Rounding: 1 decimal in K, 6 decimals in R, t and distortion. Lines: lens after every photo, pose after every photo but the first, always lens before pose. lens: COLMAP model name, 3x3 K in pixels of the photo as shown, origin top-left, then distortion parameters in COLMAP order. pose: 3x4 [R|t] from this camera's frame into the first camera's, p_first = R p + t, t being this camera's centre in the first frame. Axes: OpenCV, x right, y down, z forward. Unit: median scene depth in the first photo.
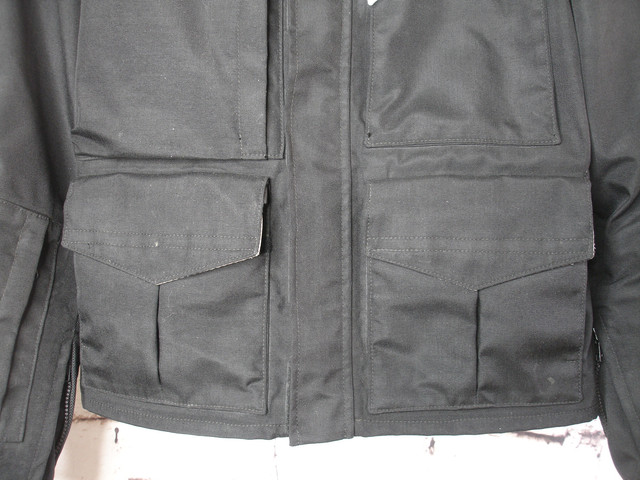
lens RADIAL K [[695.8, 0, 320.0], [0, 695.8, 240.0], [0, 0, 1]] dist [-0.031122, -0.262992]
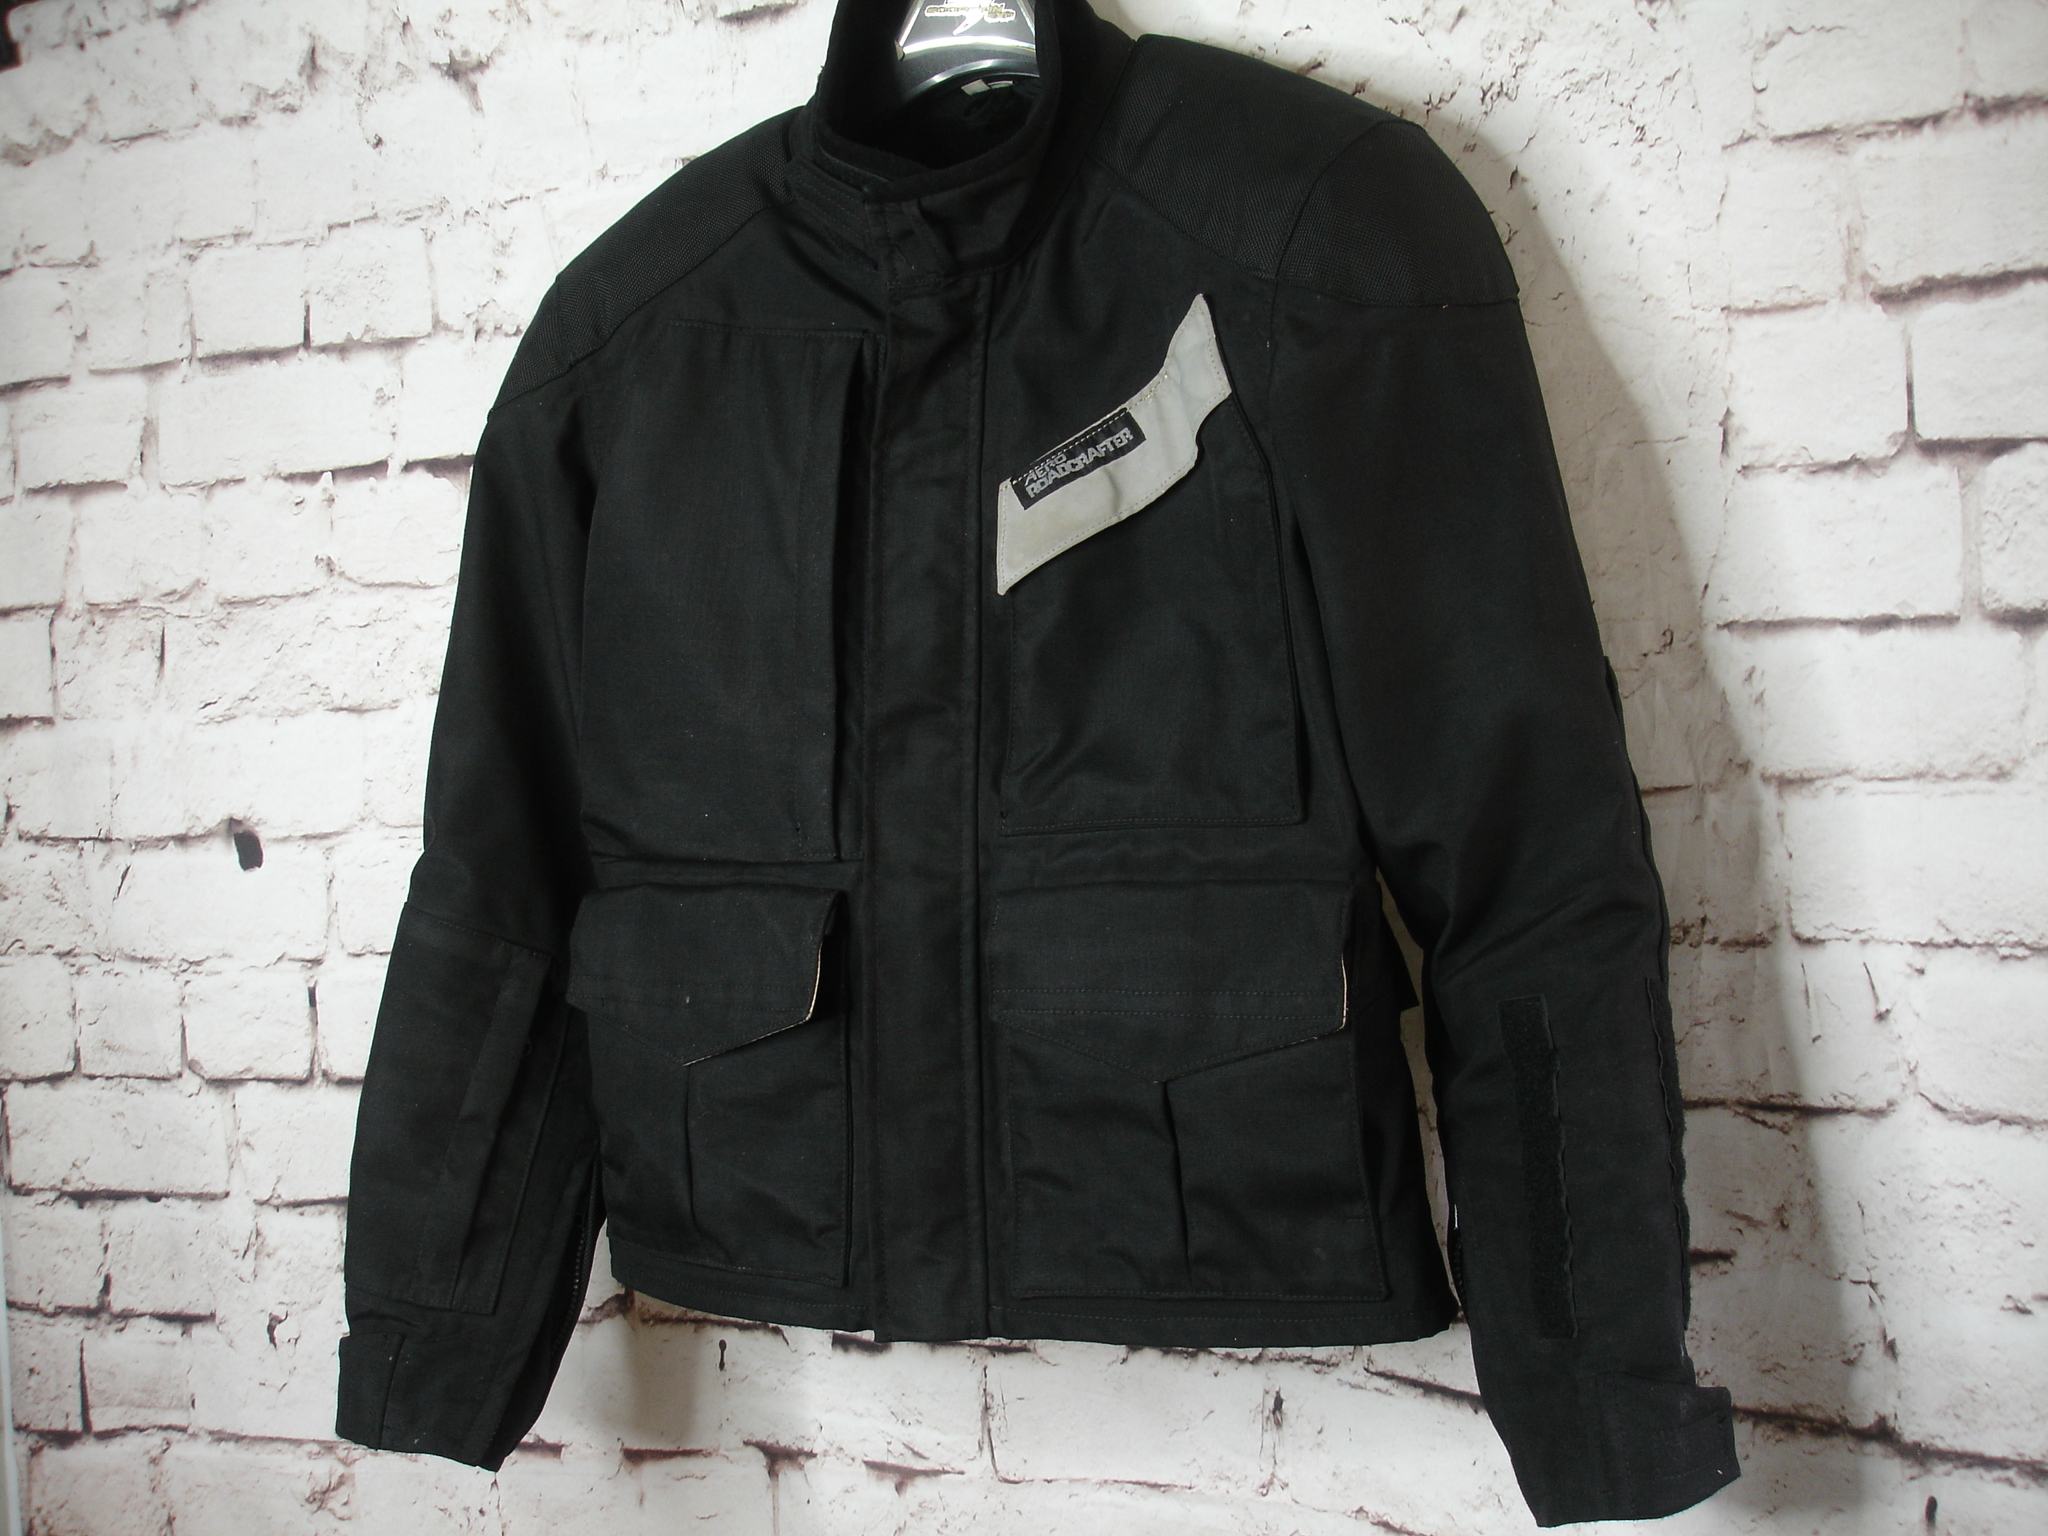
lens RADIAL K [[2226.6, 0, 1024.0], [0, 2226.6, 768.0], [0, 0, 1]] dist [-0.031122, -0.262992]
pose [[0.927845, -0.035931, -0.371231, 0.785653], [0.003086, 0.996054, -0.088696, -0.022881], [0.372954, 0.081150, 0.924294, -0.738124]]
